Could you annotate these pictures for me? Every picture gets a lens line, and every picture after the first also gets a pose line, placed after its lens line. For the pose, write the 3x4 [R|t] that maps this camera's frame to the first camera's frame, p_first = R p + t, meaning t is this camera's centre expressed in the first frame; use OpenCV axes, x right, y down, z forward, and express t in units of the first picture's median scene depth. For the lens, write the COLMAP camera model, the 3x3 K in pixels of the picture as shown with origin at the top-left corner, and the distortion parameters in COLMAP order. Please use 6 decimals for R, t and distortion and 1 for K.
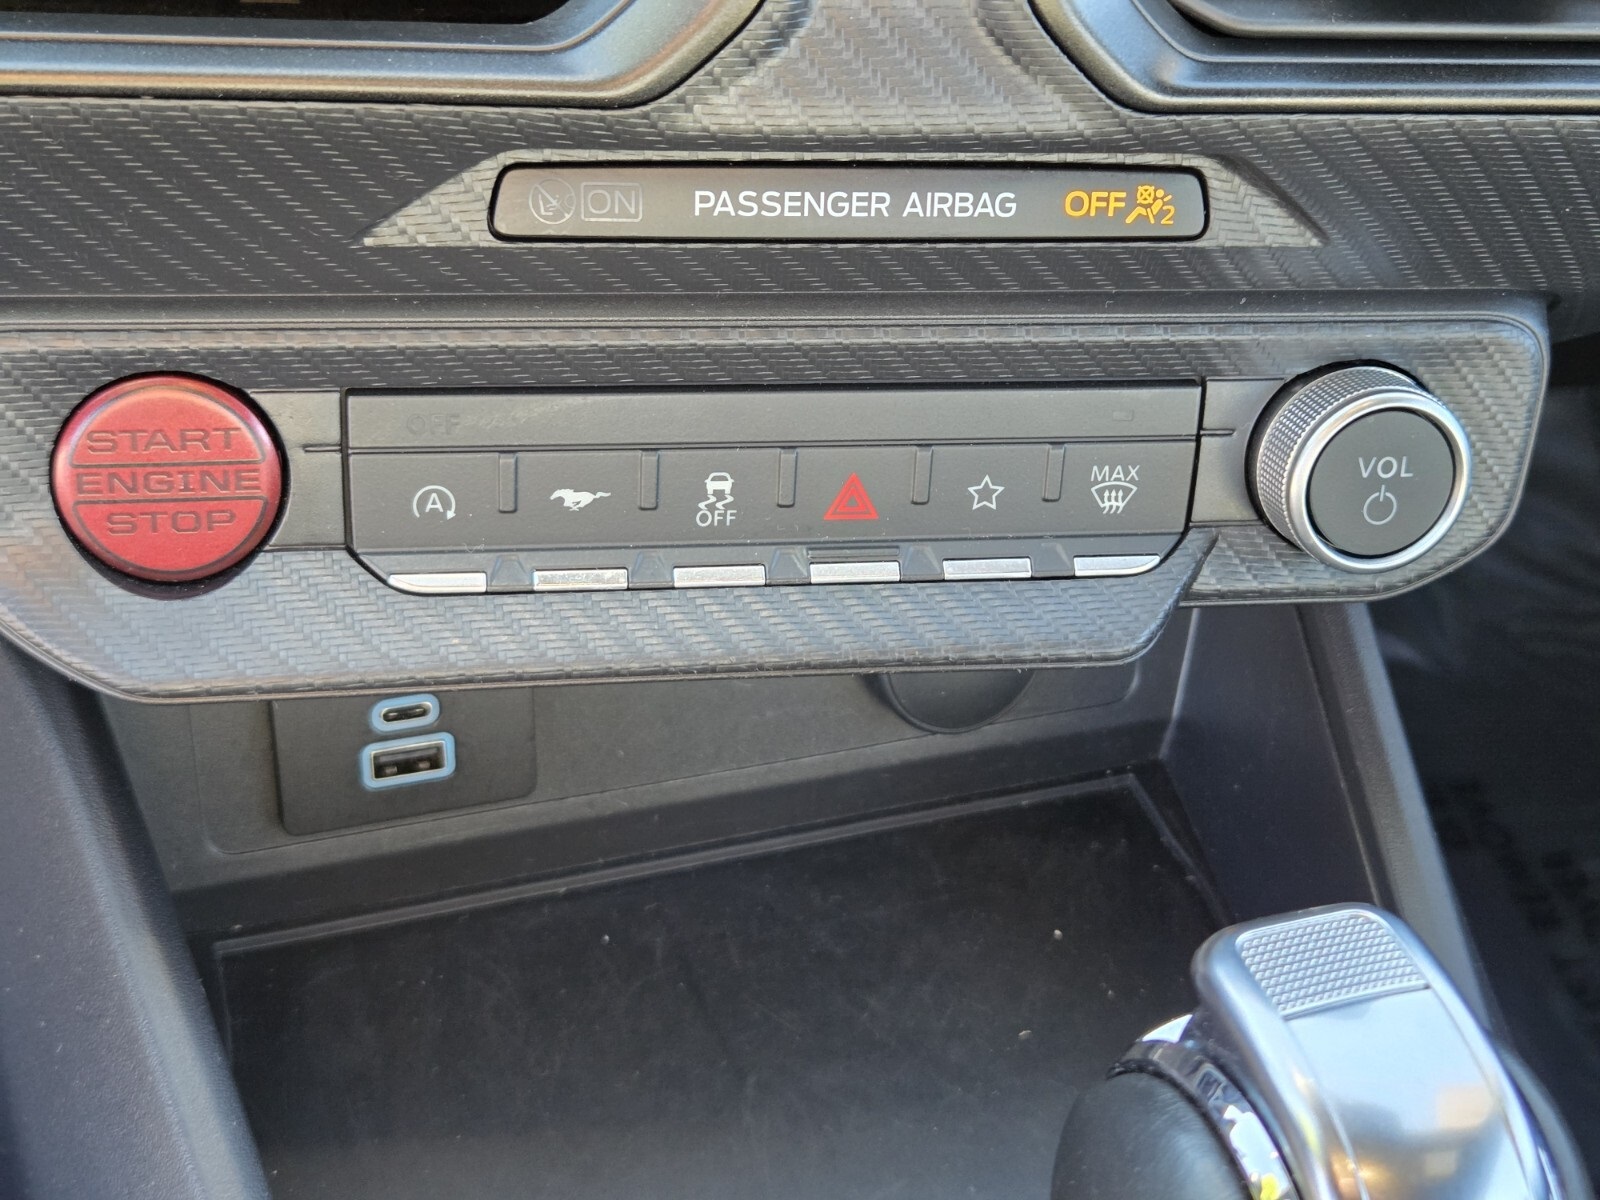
lens RADIAL K [[2145.5, 0, 800.0], [0, 2145.5, 600.0], [0, 0, 1]] dist [0.025852, 0.018881]
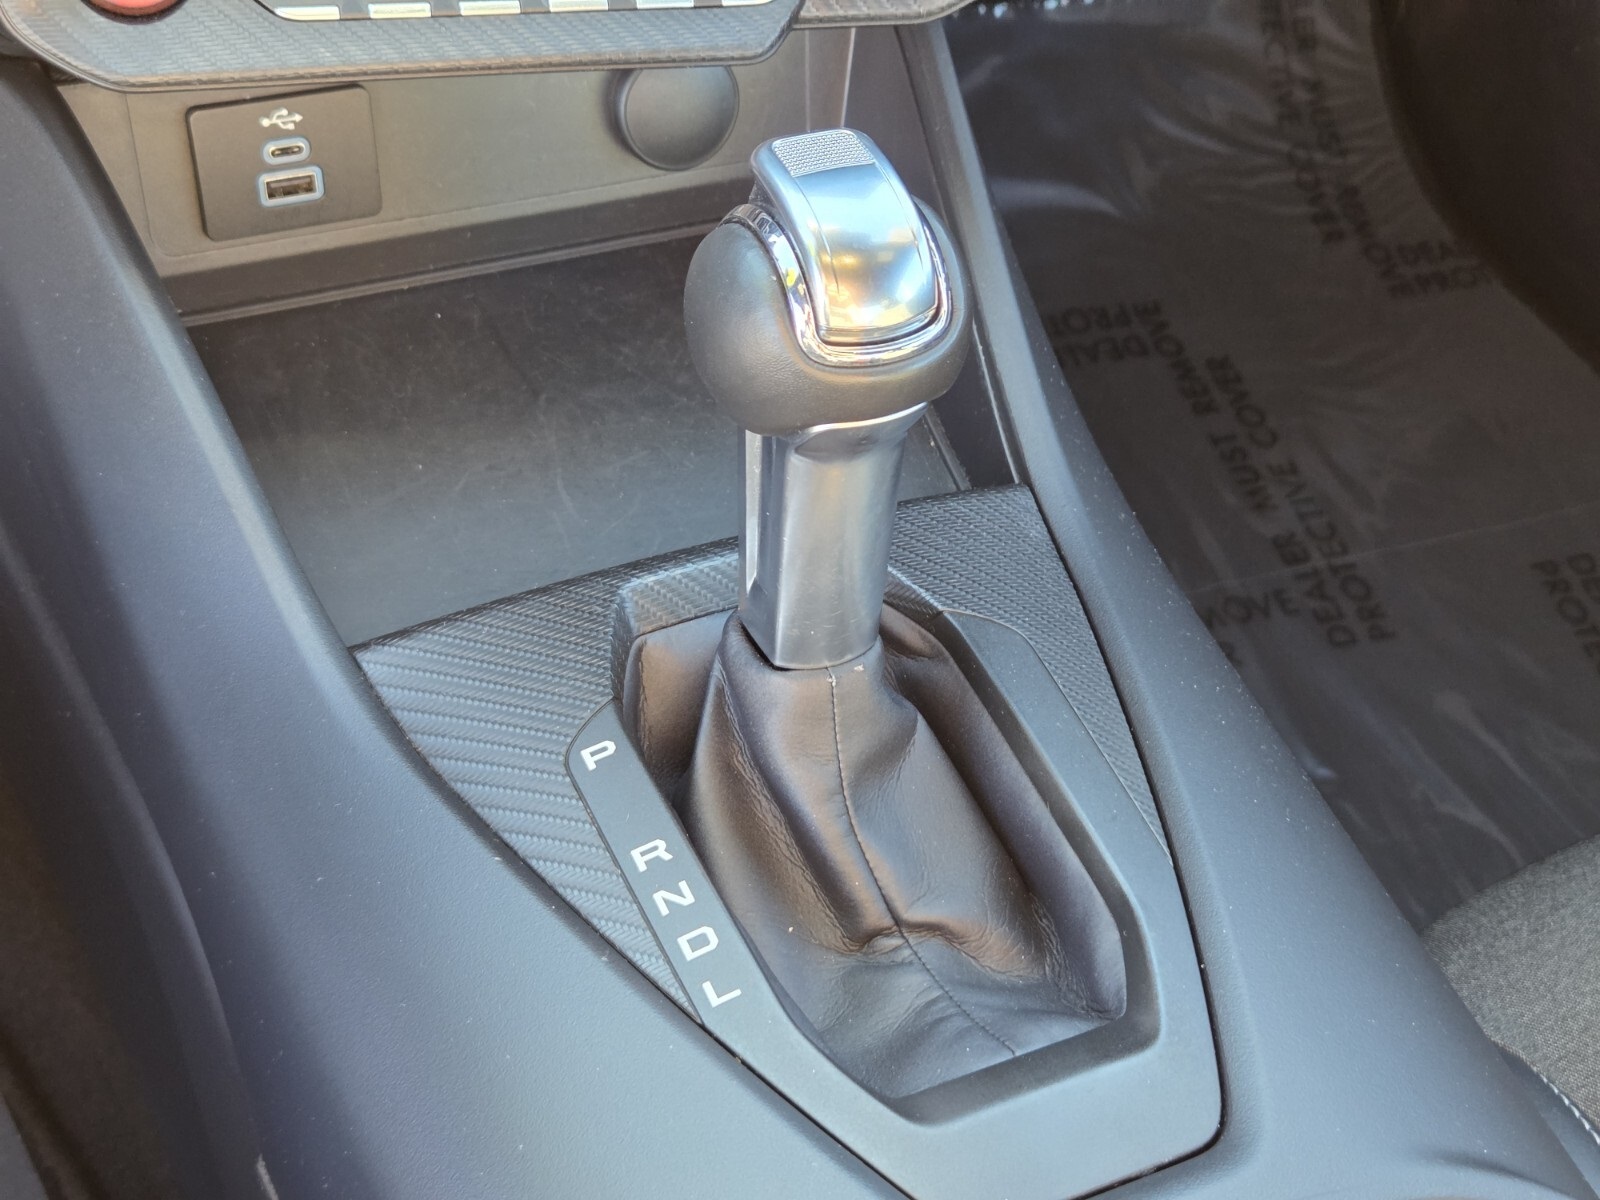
lens RADIAL K [[2145.5, 0, 800.0], [0, 2145.5, 600.0], [0, 0, 1]] dist [0.025852, 0.018881]
pose [[0.996549, -0.051088, 0.065426, 0.049813], [0.041844, 0.989881, 0.135590, 0.169109], [-0.071691, -0.132385, 0.988602, -0.492219]]
